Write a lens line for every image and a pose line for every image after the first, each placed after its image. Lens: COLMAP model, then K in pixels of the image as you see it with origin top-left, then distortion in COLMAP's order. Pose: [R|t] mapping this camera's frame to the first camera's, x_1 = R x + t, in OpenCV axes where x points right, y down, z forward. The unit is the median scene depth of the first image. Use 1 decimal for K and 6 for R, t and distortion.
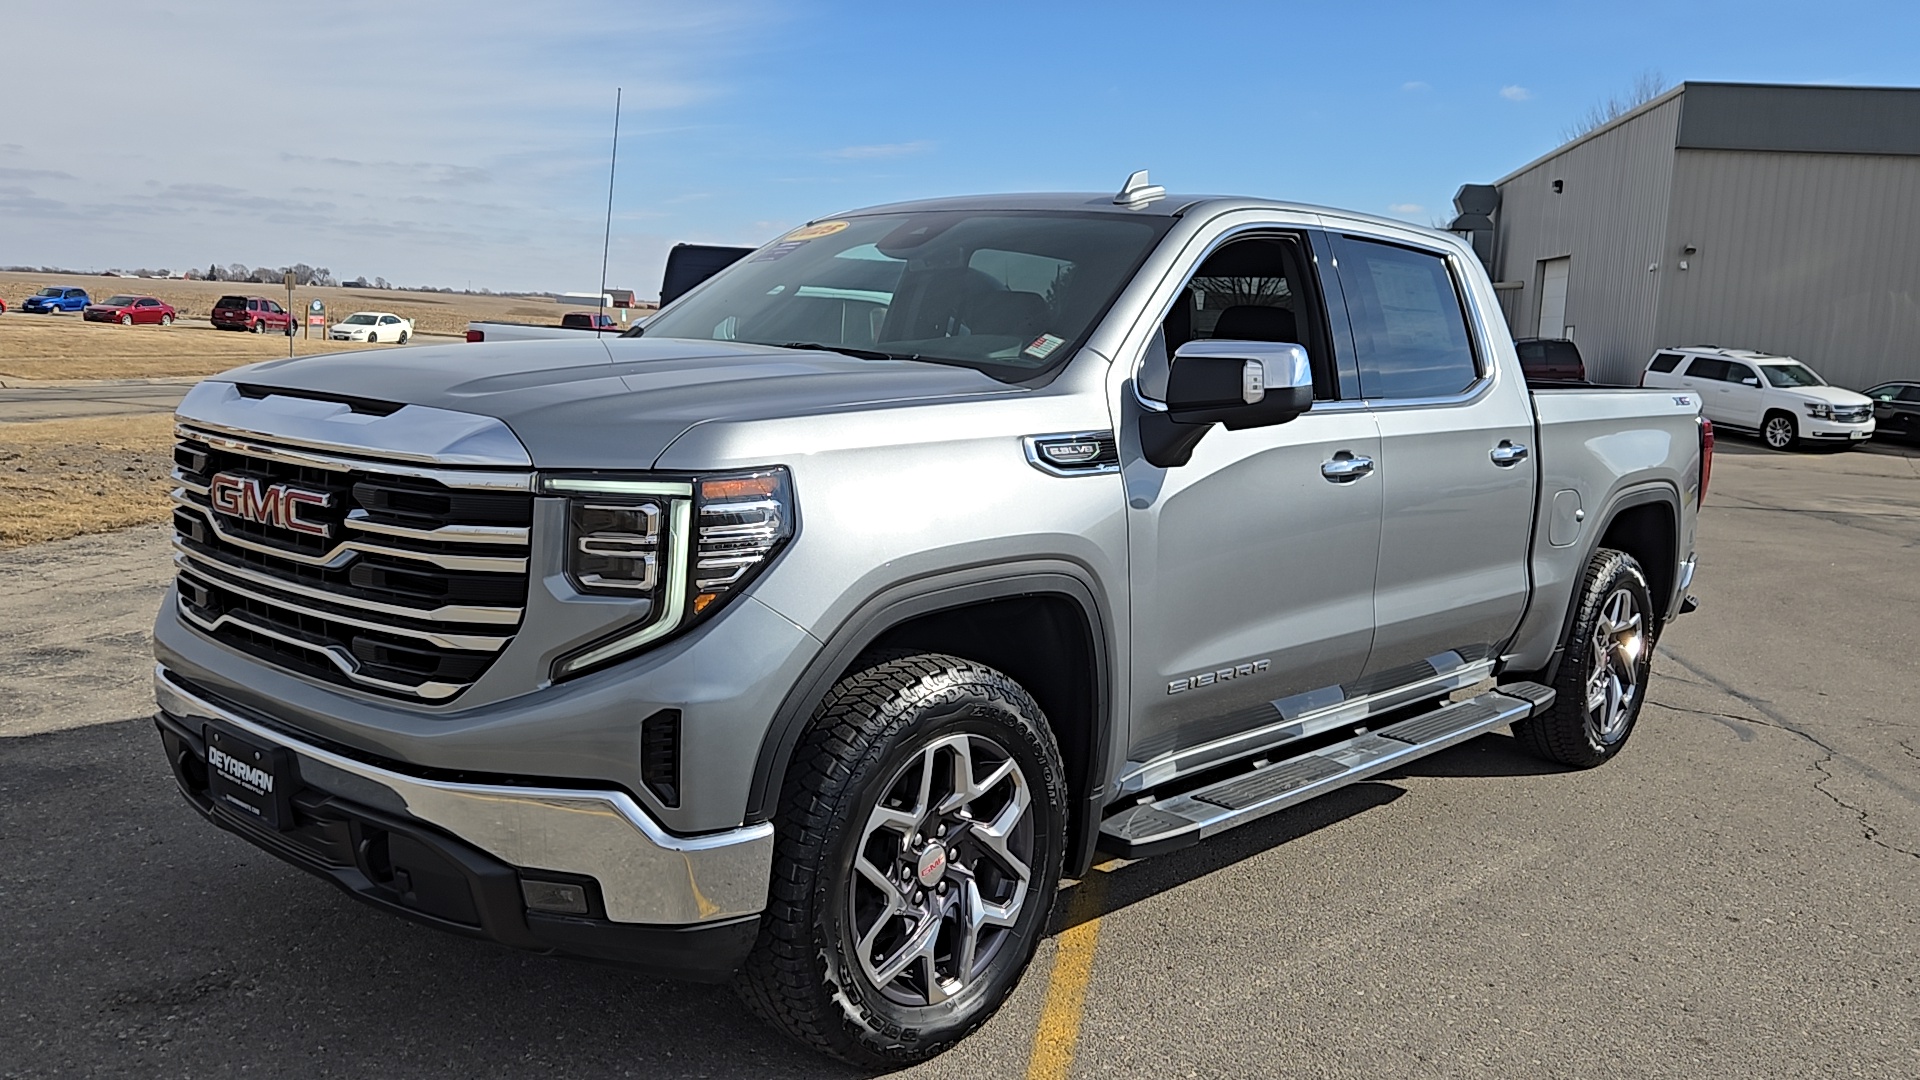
lens RADIAL K [[1603.6, 0, 956.6], [0, 1603.6, 524.3], [0, 0, 1]] dist [0.013209, 0.002485]
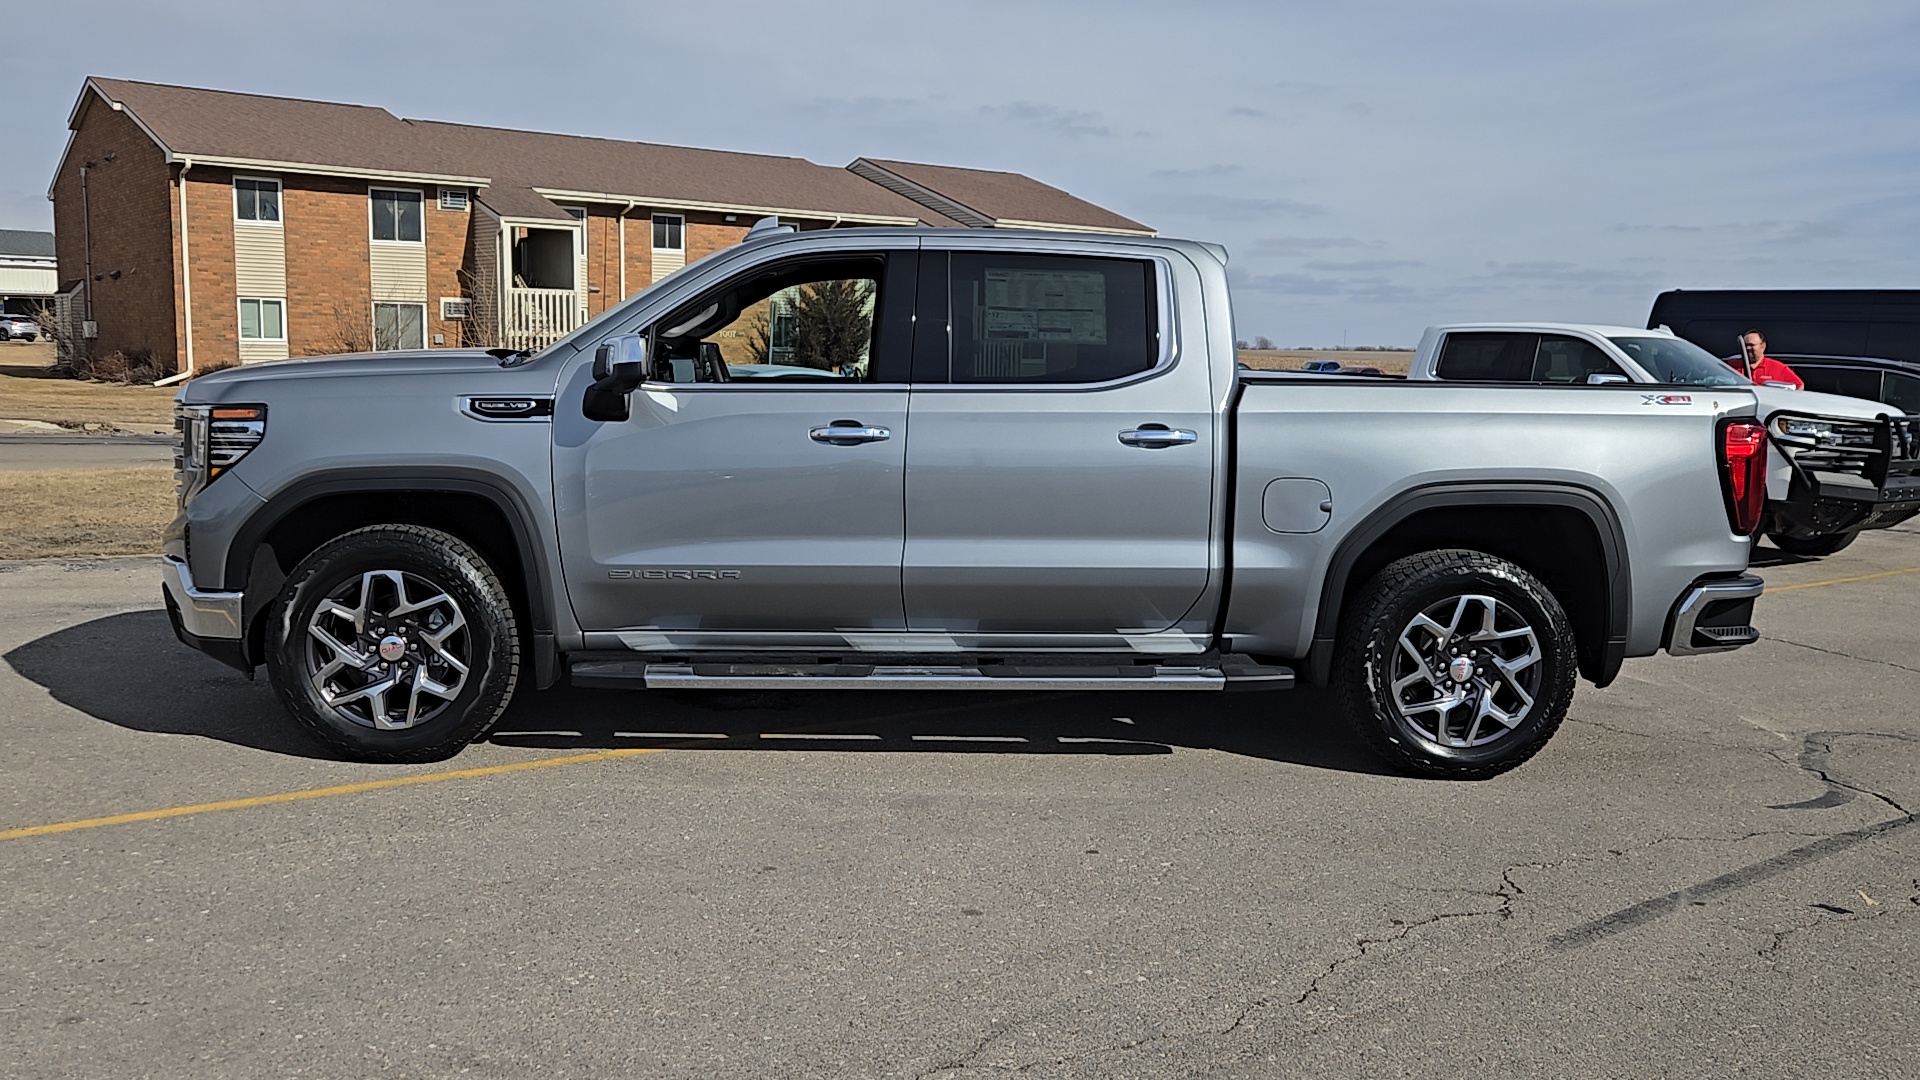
lens RADIAL K [[1603.6, 0, 956.6], [0, 1603.6, 524.3], [0, 0, 1]] dist [0.013209, 0.002485]
pose [[0.711814, 0.042327, -0.701092, 1.528497], [-0.072142, 0.997309, -0.013035, 0.059484], [0.698654, 0.059856, 0.712952, 0.199421]]
